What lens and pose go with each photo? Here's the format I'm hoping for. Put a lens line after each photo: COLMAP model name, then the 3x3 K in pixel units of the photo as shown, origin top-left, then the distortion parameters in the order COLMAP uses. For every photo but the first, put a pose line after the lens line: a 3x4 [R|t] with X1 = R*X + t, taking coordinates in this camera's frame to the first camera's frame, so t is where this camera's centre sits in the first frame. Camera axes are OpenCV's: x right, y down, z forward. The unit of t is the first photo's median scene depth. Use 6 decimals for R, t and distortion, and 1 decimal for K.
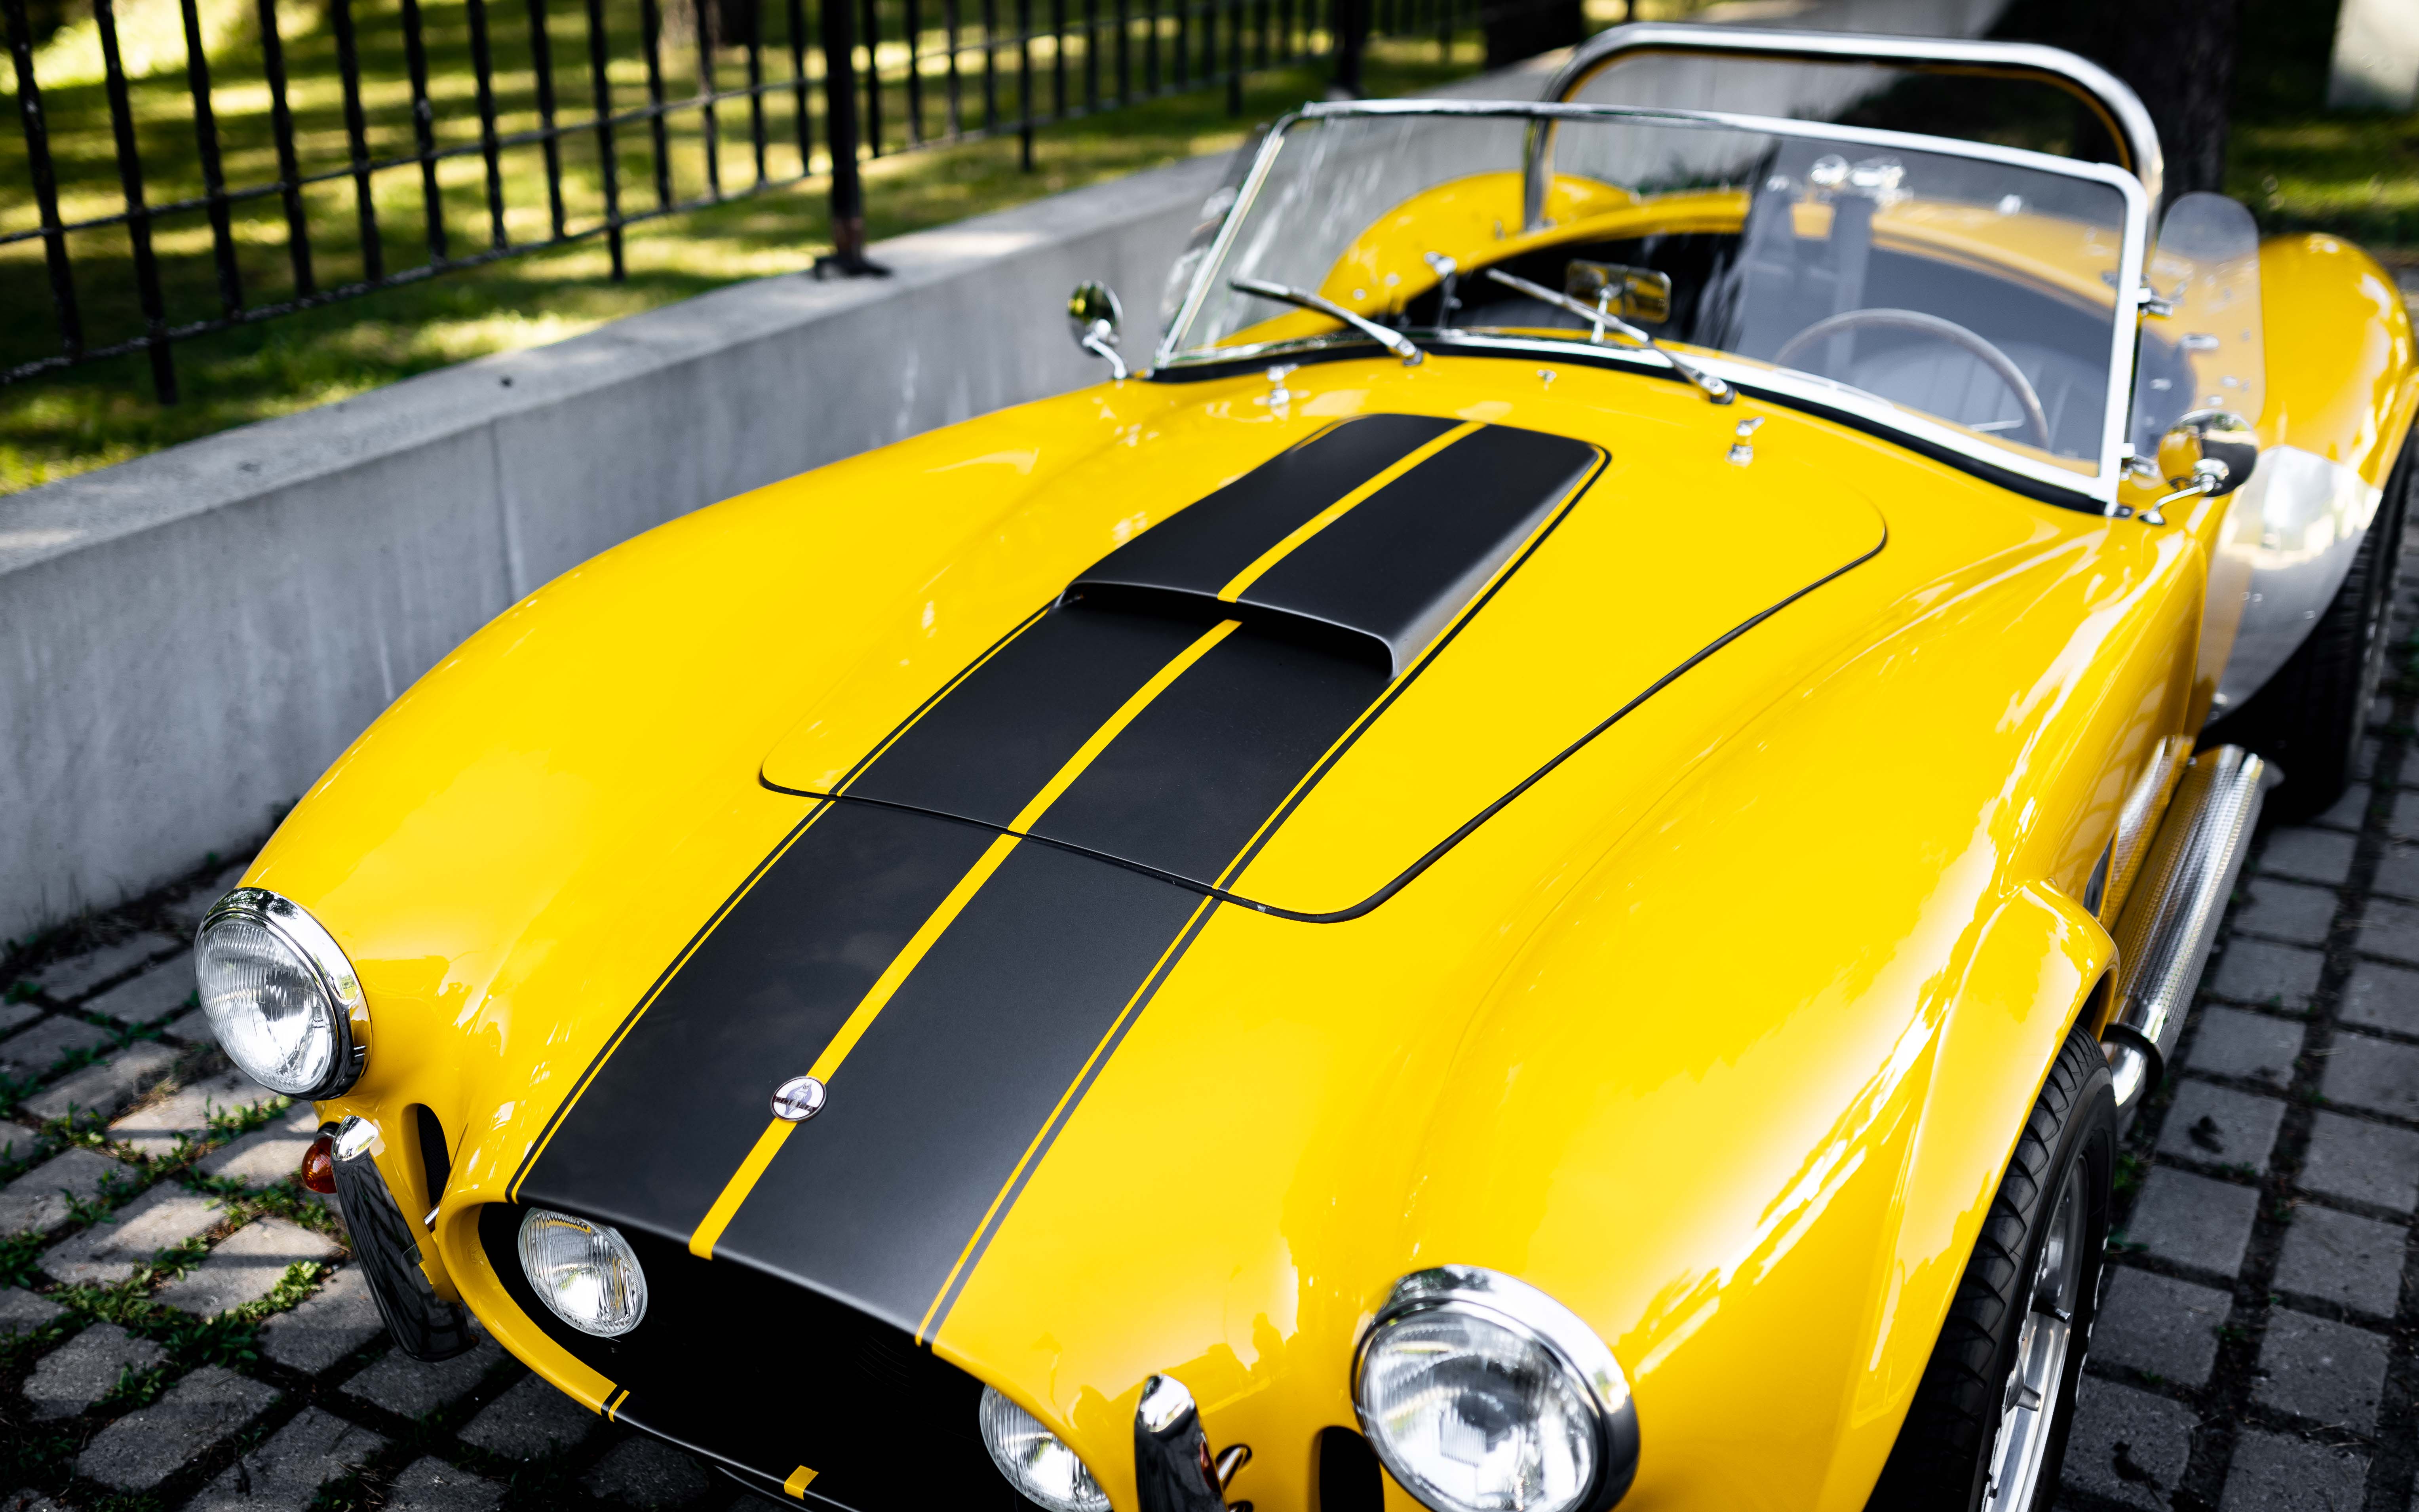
lens RADIAL K [[2491.3, 0, 1209.5], [0, 2491.3, 756.0], [0, 0, 1]] dist [0.005967, 0.007538]
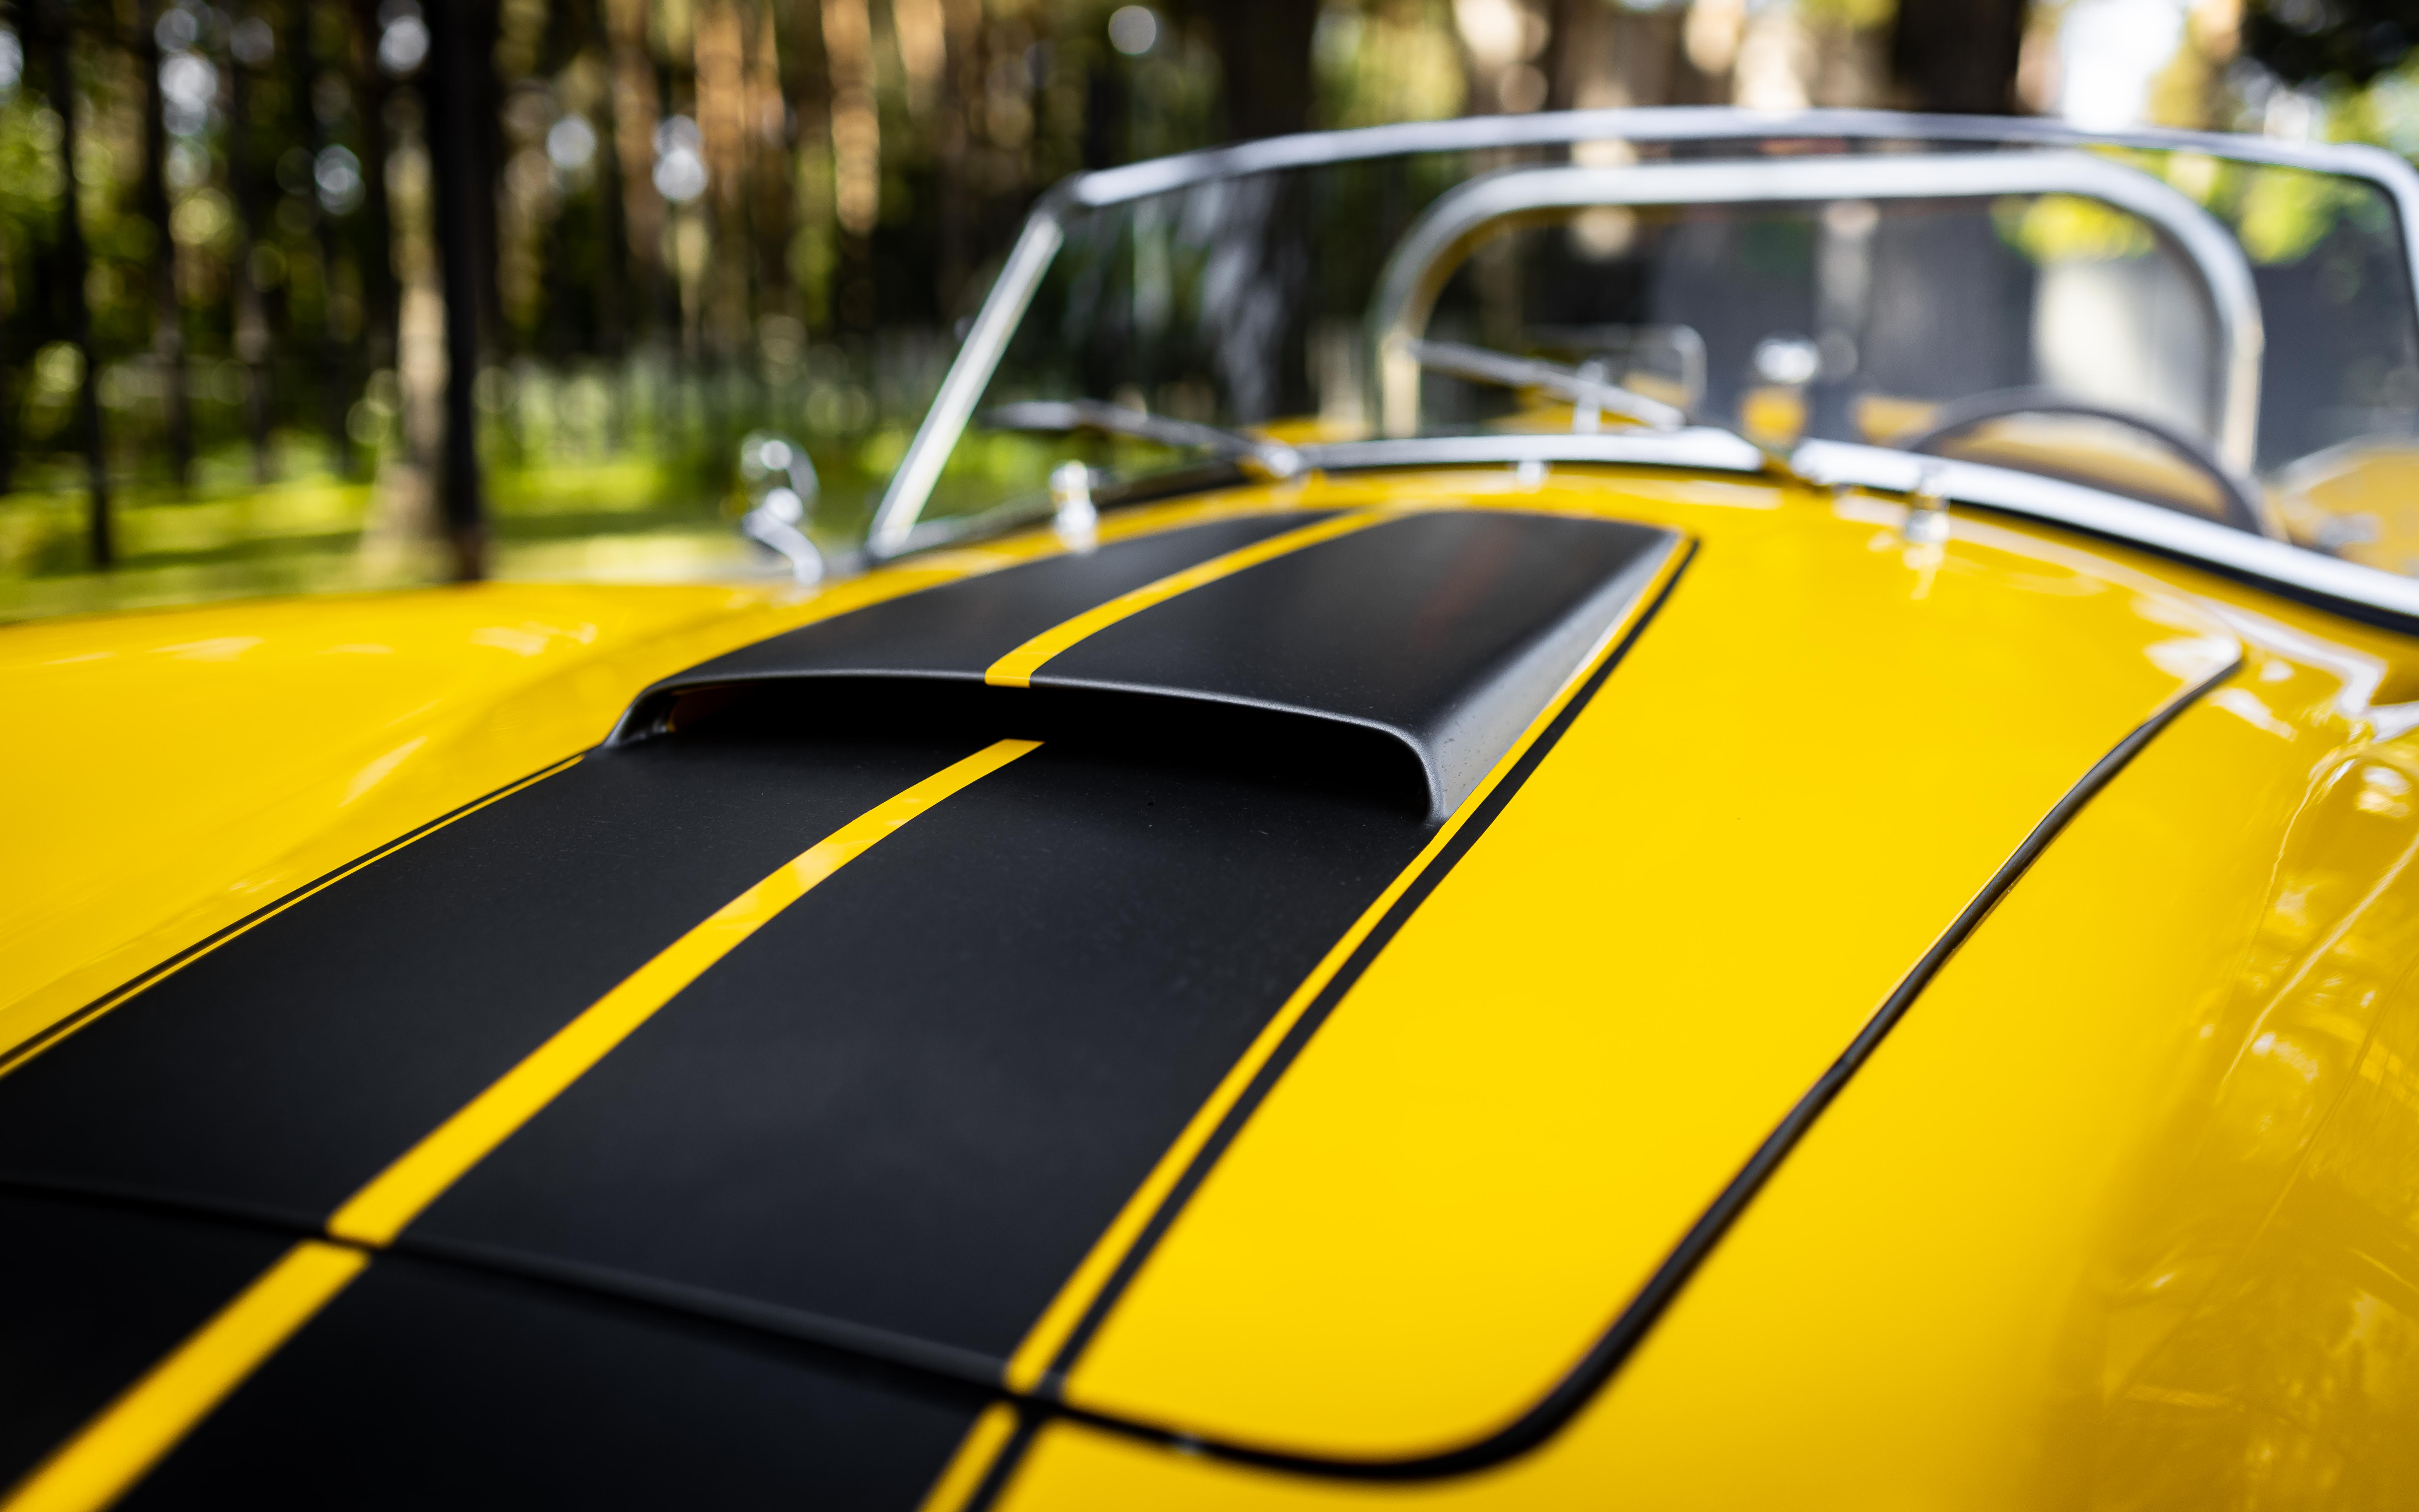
lens RADIAL K [[2439.0, 0, 1209.5], [0, 2439.0, 756.0], [0, 0, 1]] dist [-0.000664, 0.004151]
pose [[0.994133, -0.031804, 0.103384, -0.002106], [0.052415, 0.977726, -0.203236, 0.035509], [-0.094618, 0.207463, 0.973656, 0.621002]]
